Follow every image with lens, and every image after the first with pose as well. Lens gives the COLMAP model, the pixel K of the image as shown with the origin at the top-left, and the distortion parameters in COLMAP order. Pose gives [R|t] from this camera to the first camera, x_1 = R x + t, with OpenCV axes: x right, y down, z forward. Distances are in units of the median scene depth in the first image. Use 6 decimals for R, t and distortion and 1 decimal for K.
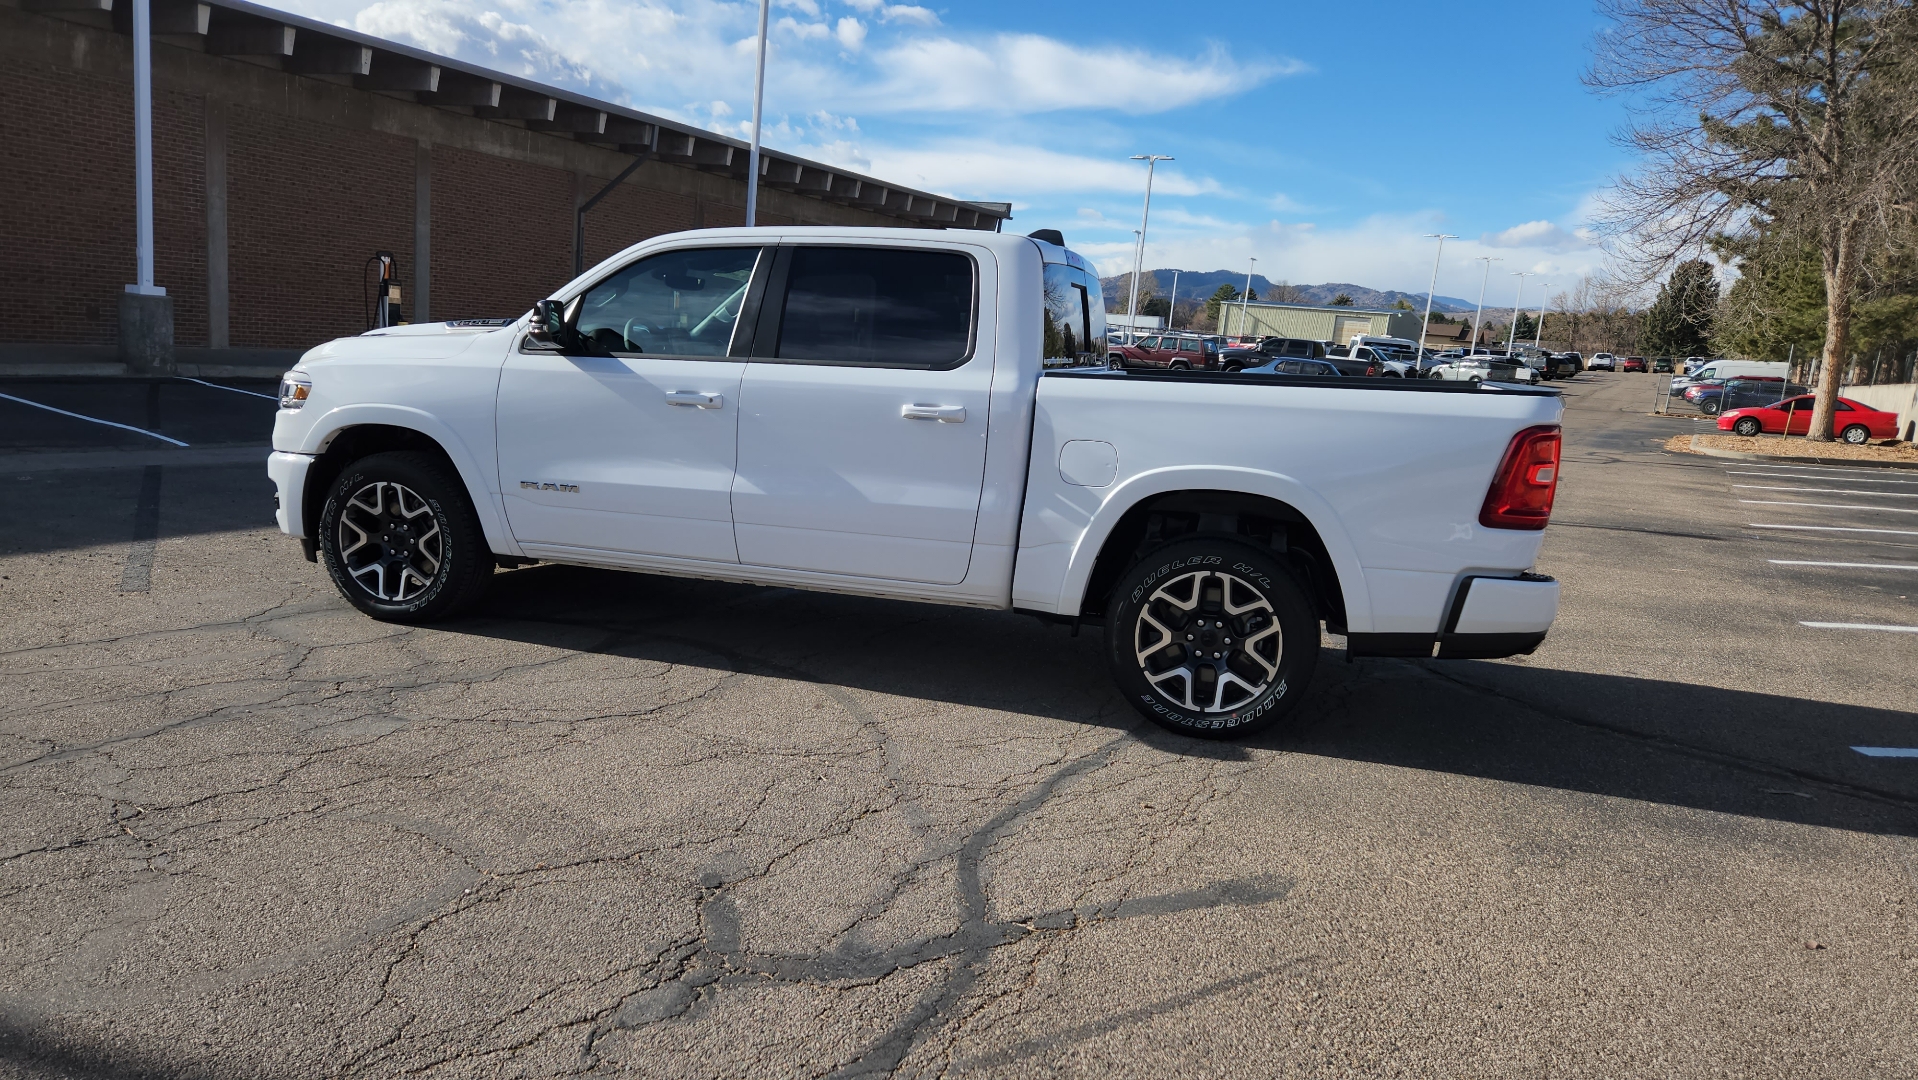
lens RADIAL K [[1296.4, 0, 943.8], [0, 1296.4, 533.1], [0, 0, 1]] dist [0.072684, -0.056969]
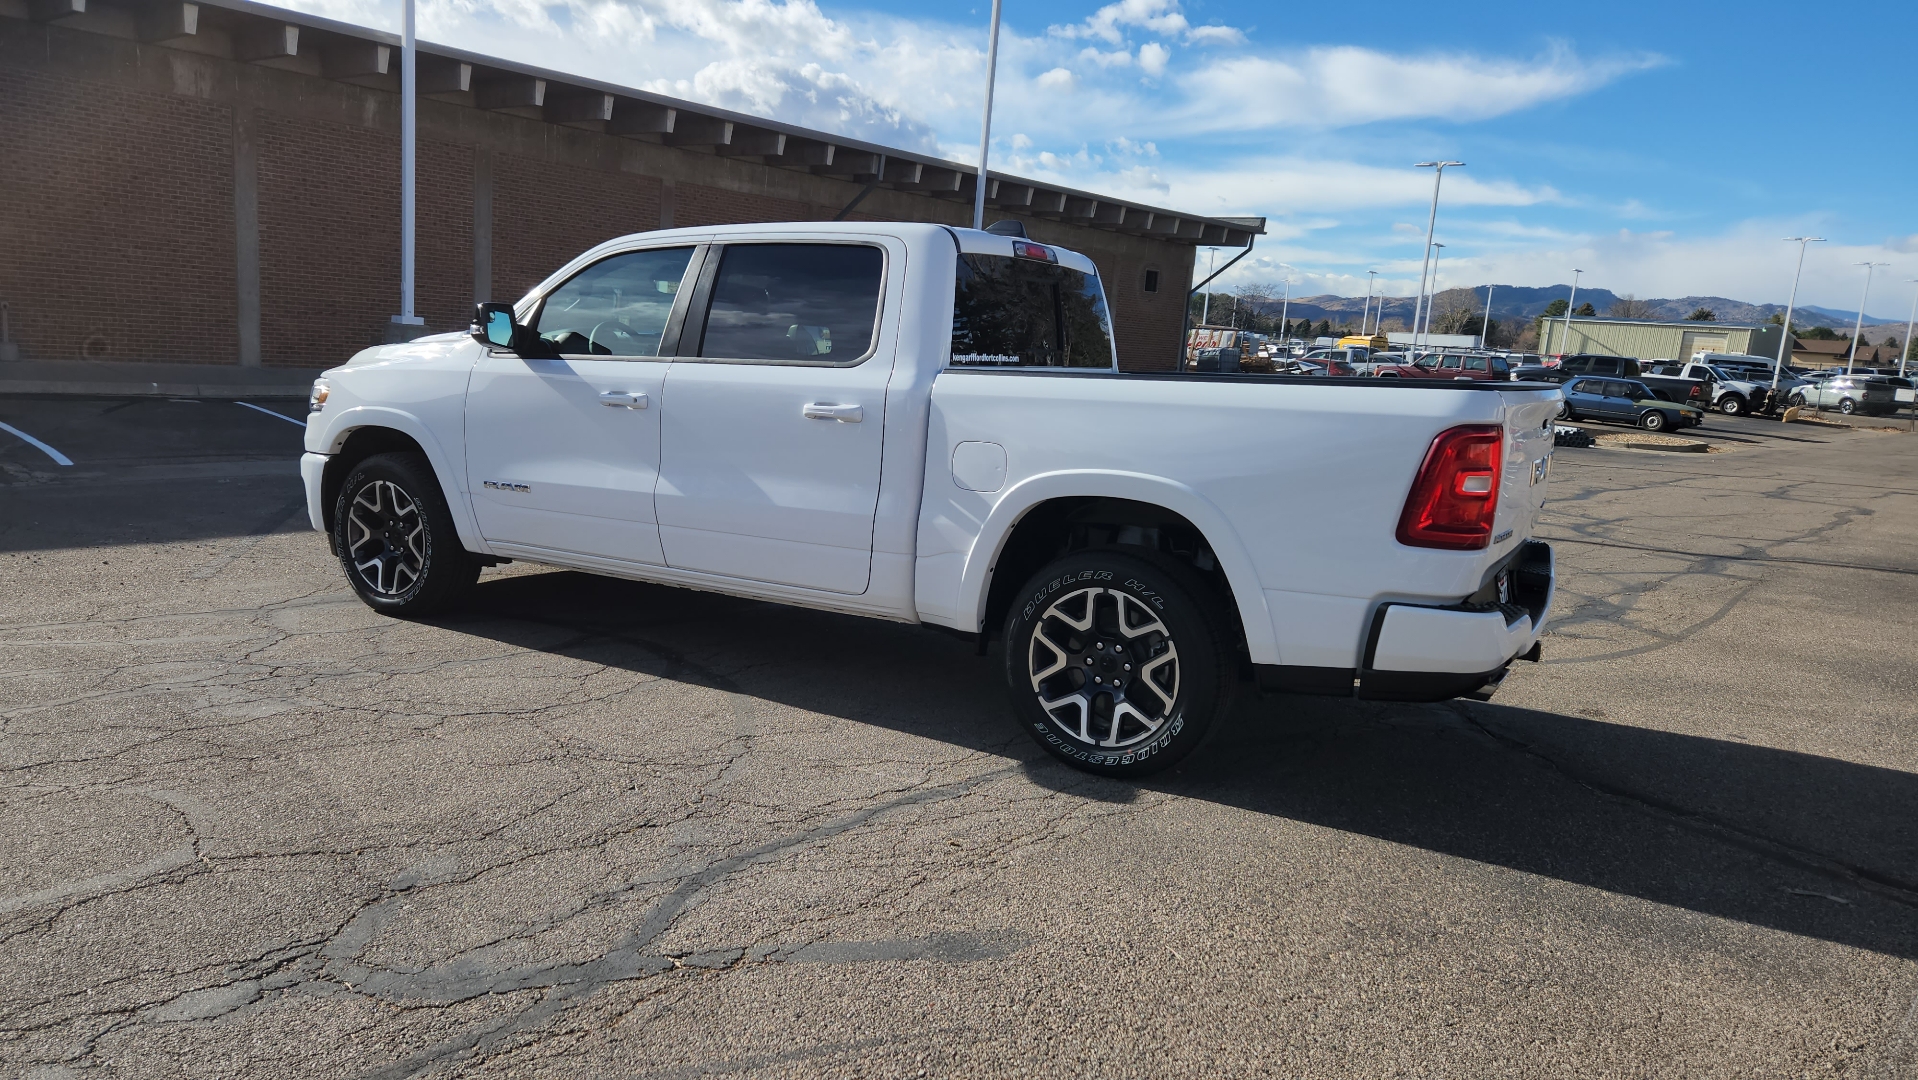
lens RADIAL K [[1296.4, 0, 919.2], [0, 1296.4, 521.6], [0, 0, 1]] dist [0.072684, -0.056969]
pose [[0.970290, 0.021087, -0.241023, 0.269842], [-0.027961, 0.999293, -0.025138, 0.008887], [0.240322, 0.031130, 0.970194, 0.092202]]
